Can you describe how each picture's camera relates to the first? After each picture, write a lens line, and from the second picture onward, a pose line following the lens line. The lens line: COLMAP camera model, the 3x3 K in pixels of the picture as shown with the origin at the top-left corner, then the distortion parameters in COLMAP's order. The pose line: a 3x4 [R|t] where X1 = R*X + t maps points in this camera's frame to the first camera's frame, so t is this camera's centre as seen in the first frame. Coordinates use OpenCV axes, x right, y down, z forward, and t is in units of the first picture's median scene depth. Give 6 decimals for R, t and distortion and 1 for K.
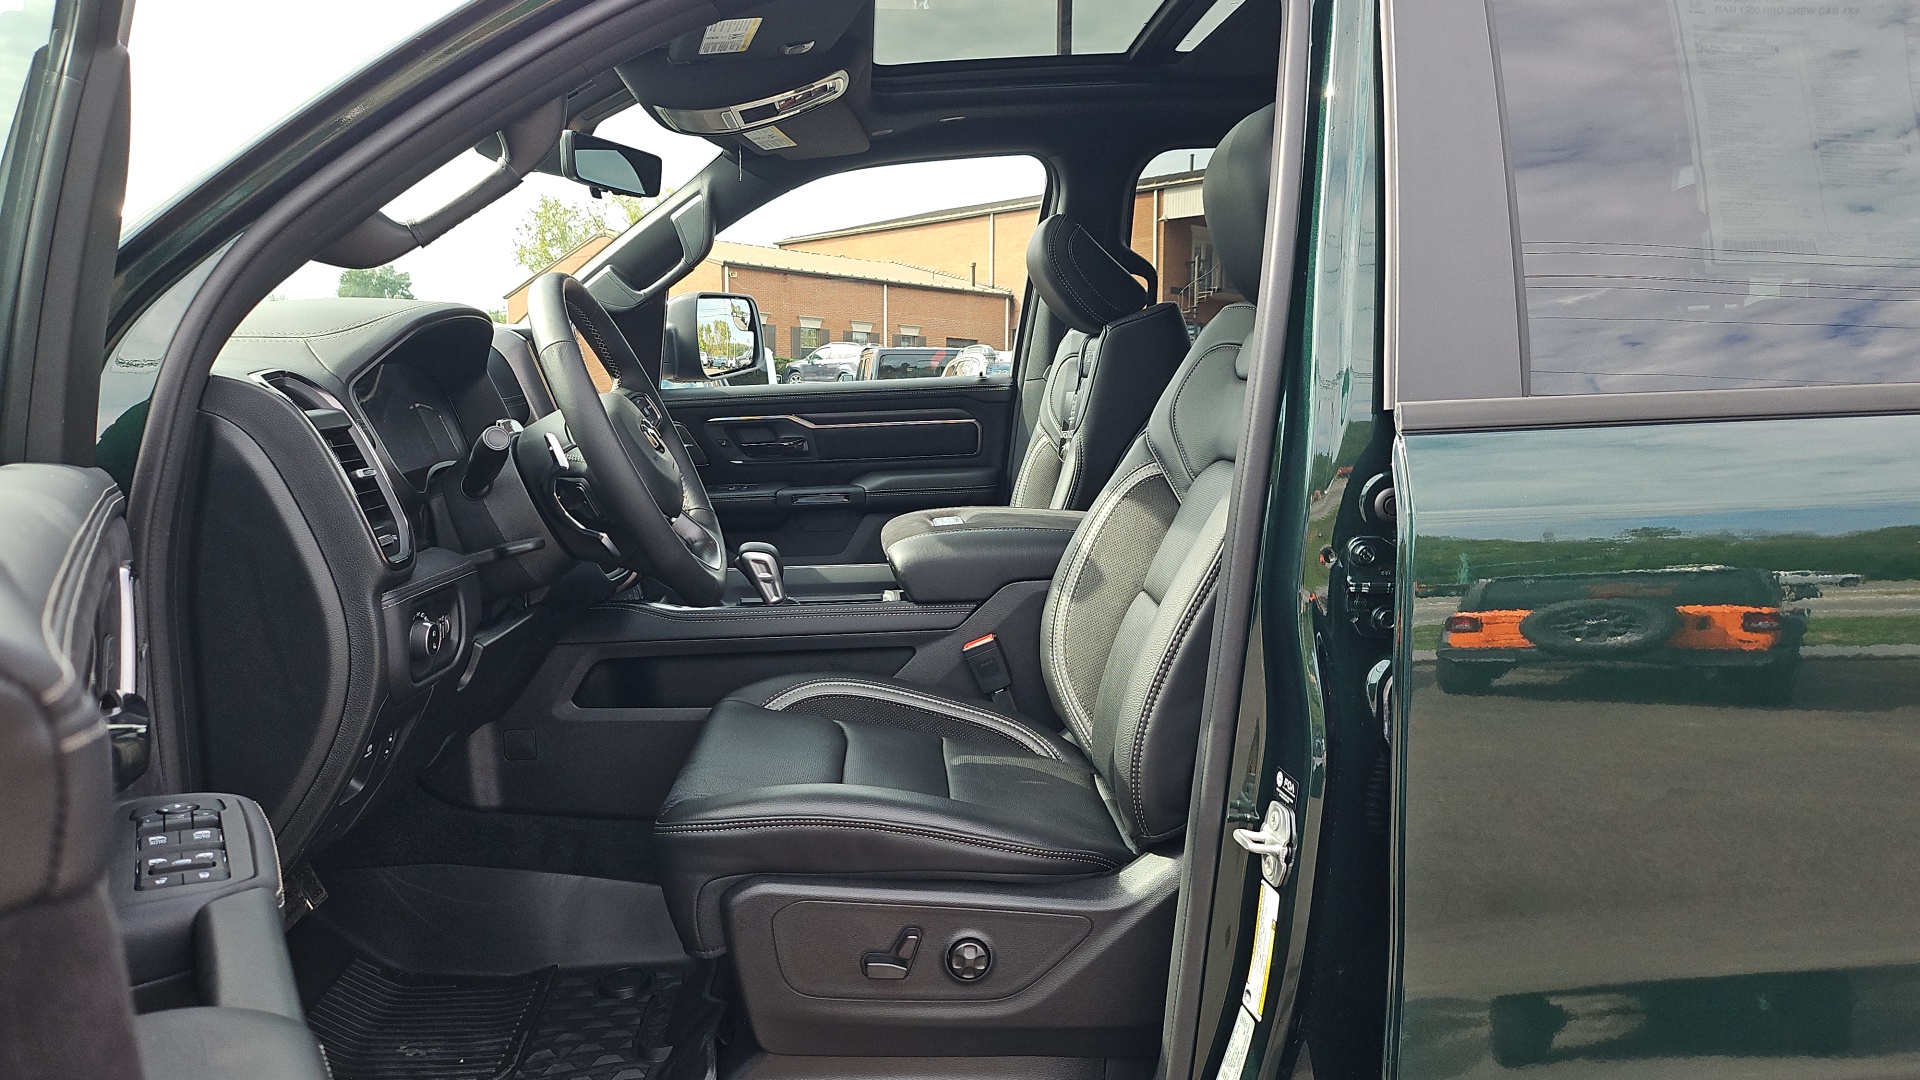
lens RADIAL K [[1376.5, 0, 967.7], [0, 1376.5, 545.0], [0, 0, 1]] dist [0.056317, -0.056313]
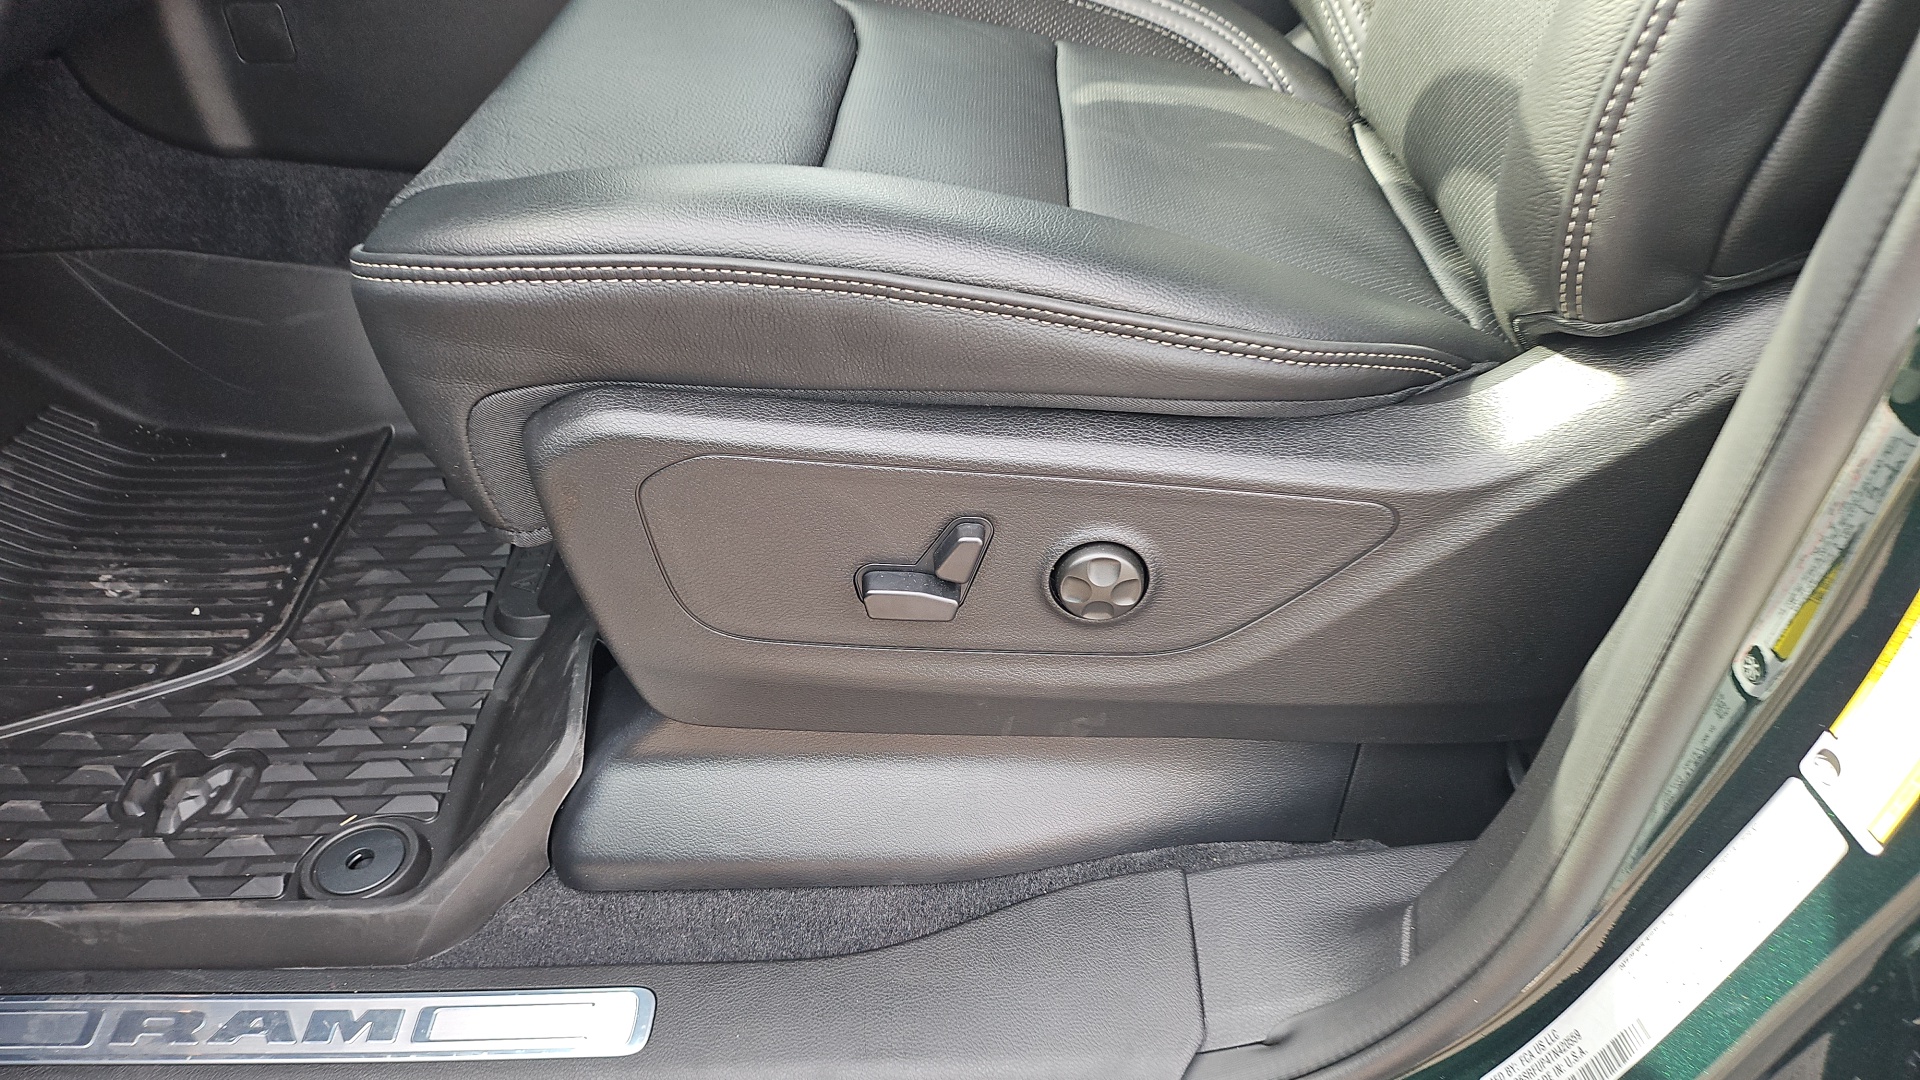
lens RADIAL K [[1376.5, 0, 967.7], [0, 1376.5, 545.0], [0, 0, 1]] dist [0.056317, -0.056313]
pose [[0.996945, 0.046115, -0.063045, -0.013294], [-0.010699, 0.880135, 0.474602, 0.079755], [0.077374, -0.472478, 0.877940, 0.600280]]
